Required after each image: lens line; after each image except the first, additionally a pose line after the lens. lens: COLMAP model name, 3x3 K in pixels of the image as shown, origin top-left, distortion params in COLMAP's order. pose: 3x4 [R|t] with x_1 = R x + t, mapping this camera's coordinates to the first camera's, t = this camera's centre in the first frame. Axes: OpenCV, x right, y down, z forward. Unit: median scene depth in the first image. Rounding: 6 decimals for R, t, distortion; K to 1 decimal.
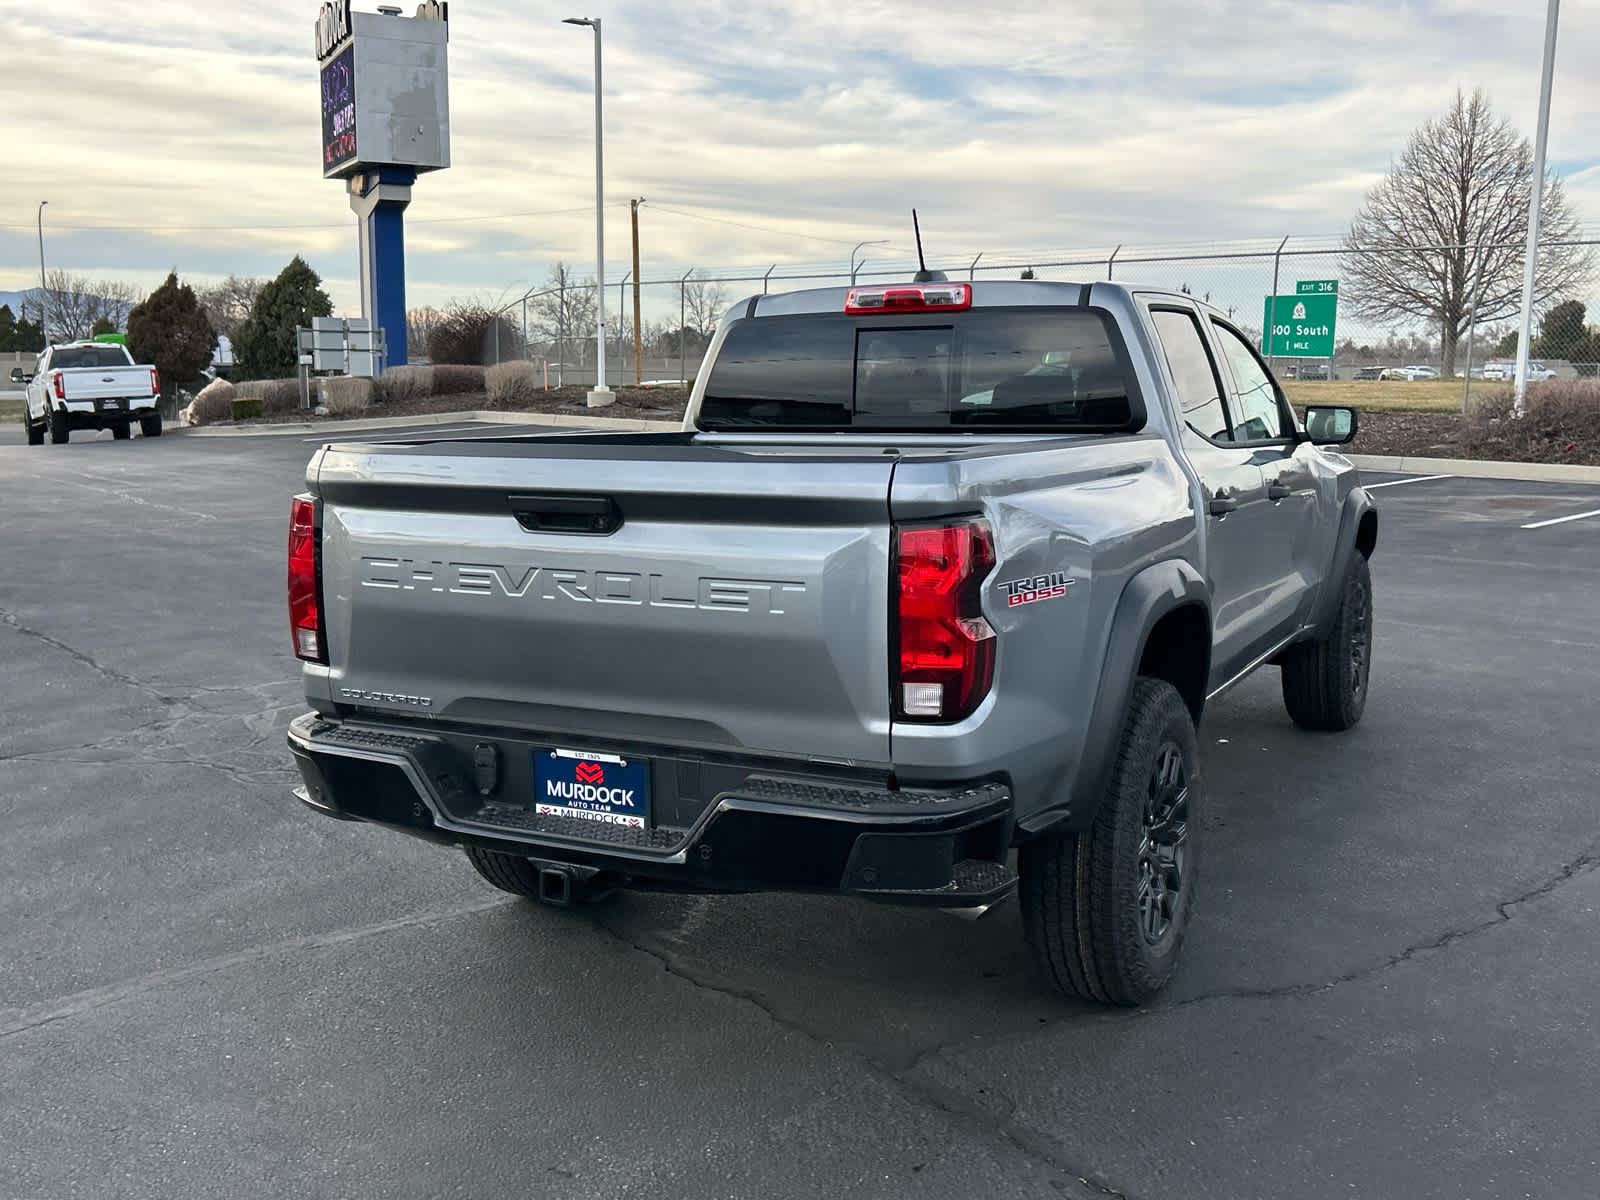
lens RADIAL K [[1569.2, 0, 806.7], [0, 1569.2, 563.2], [0, 0, 1]] dist [0.088237, -0.175136]
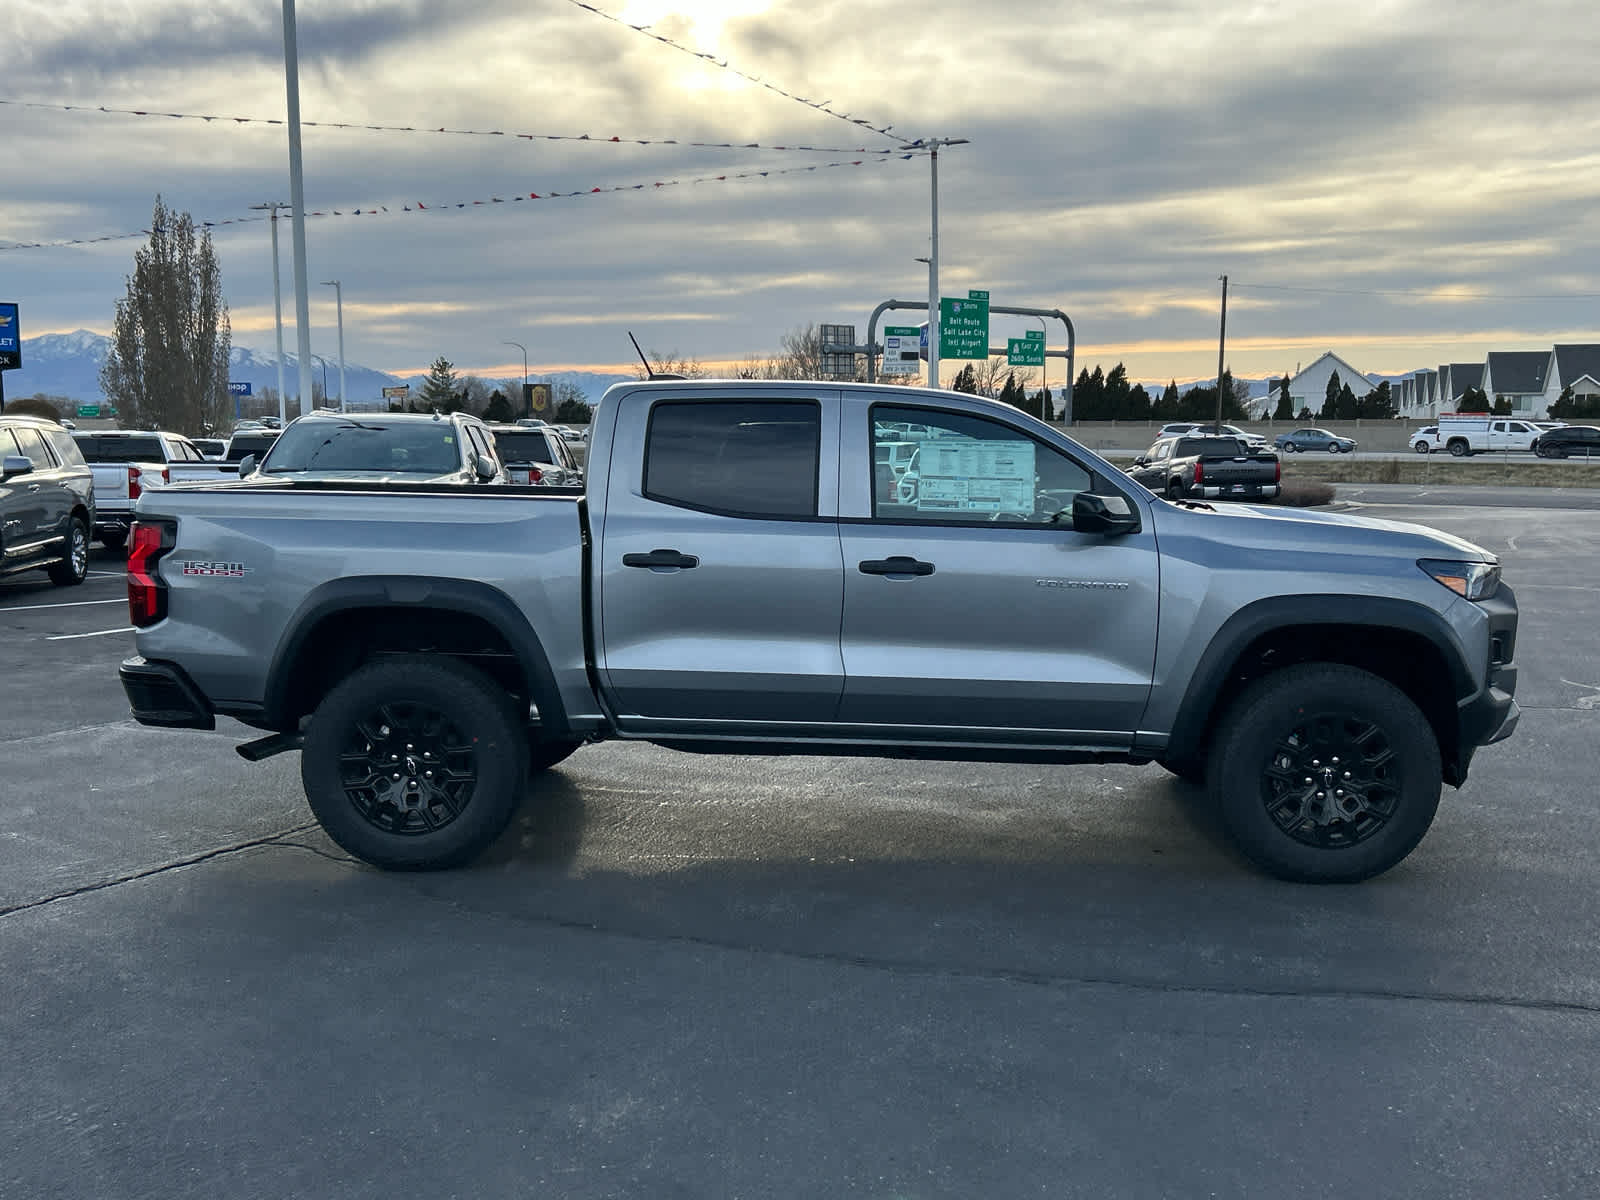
lens RADIAL K [[1560.2, 0, 807.2], [0, 1560.2, 596.4], [0, 0, 1]] dist [0.093103, -0.150347]
pose [[0.435019, 0.096772, -0.895206, 1.448781], [-0.115285, 0.992011, 0.051215, -0.086446], [0.893010, 0.080925, 0.442701, 0.576716]]
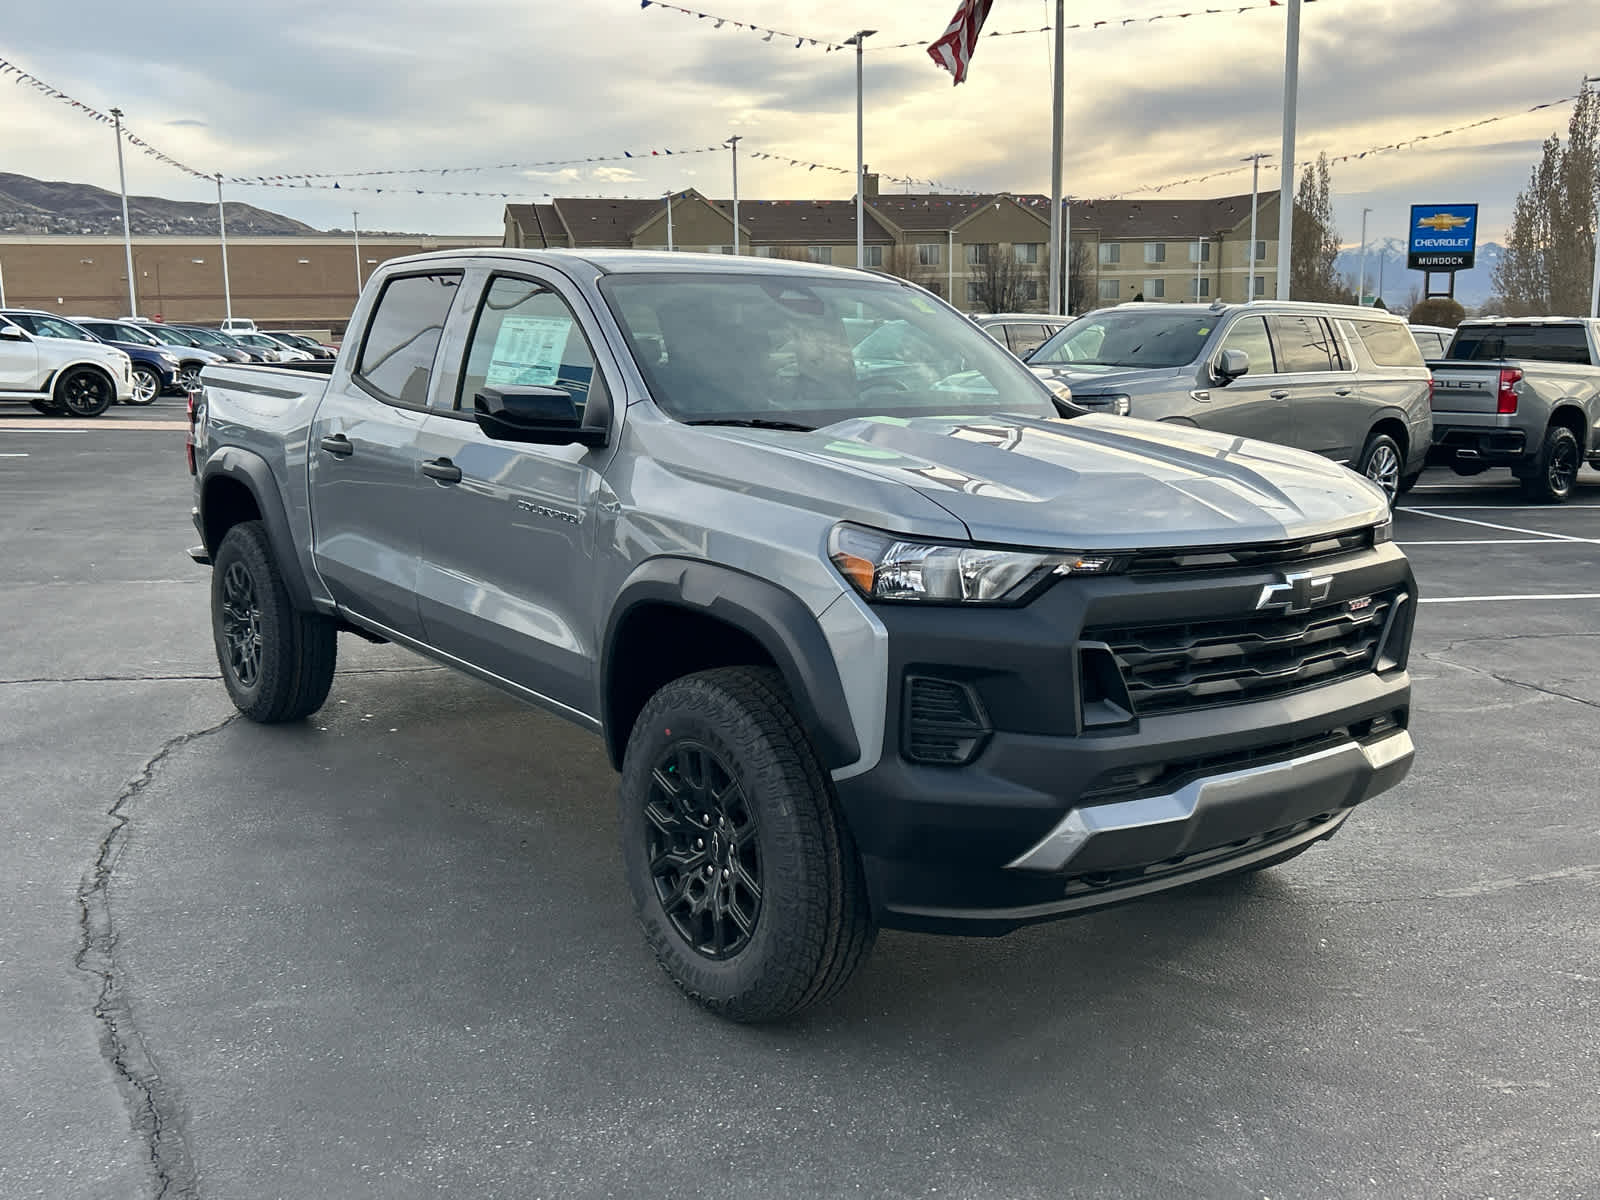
lens RADIAL K [[1552.7, 0, 805.6], [0, 1552.7, 579.2], [0, 0, 1]] dist [0.099500, -0.191939]
pose [[-0.439809, 0.142936, -0.886644, 1.184531], [-0.112533, 0.970702, 0.212308, -0.232217], [0.891013, 0.193152, -0.410838, 1.854512]]
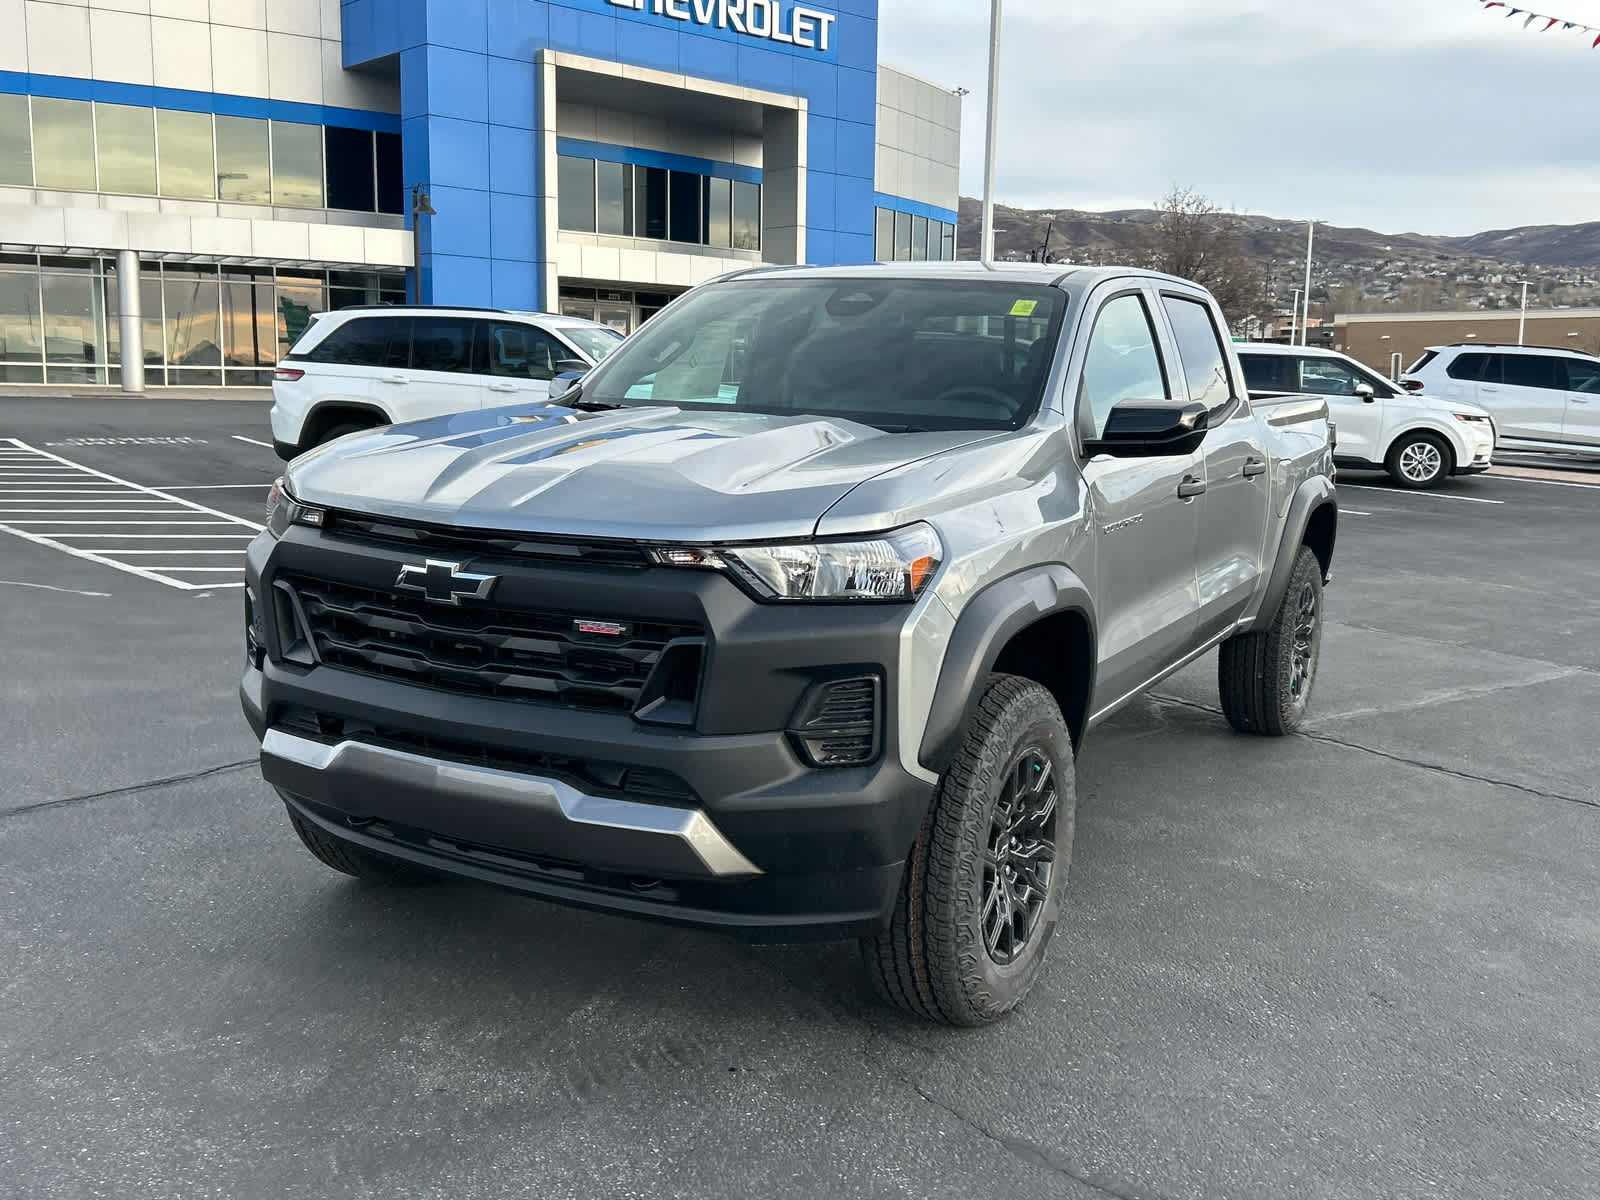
lens RADIAL K [[1560.2, 0, 807.2], [0, 1560.2, 596.4], [0, 0, 1]] dist [0.093103, -0.150347]
pose [[-0.999408, -0.033189, 0.009096, 0.254568], [-0.029558, 0.963249, 0.266978, -0.280209], [-0.017622, 0.266551, -0.963660, 2.433071]]
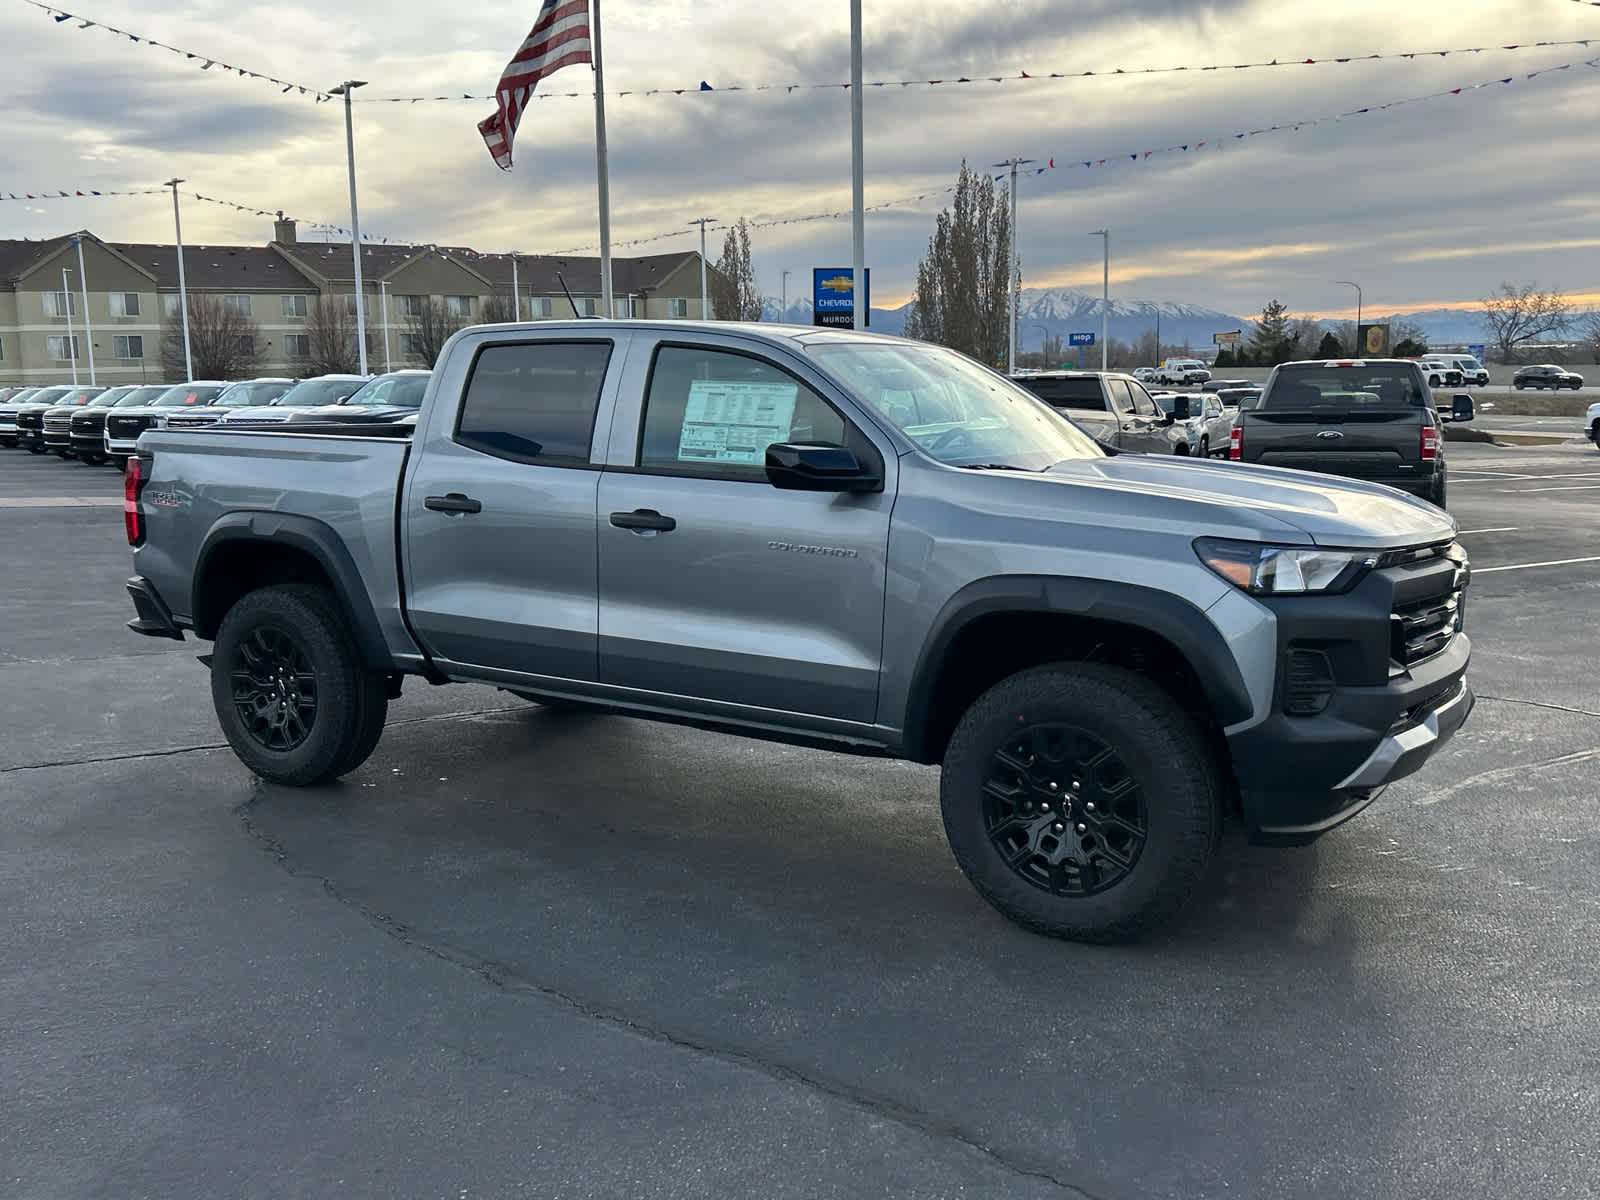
lens RADIAL K [[1552.7, 0, 805.6], [0, 1552.7, 579.2], [0, 0, 1]] dist [0.099500, -0.191939]
pose [[-0.081384, 0.128675, -0.988342, 1.490986], [-0.117788, 0.983440, 0.137736, -0.184615], [0.989698, 0.127624, -0.064880, 1.395460]]
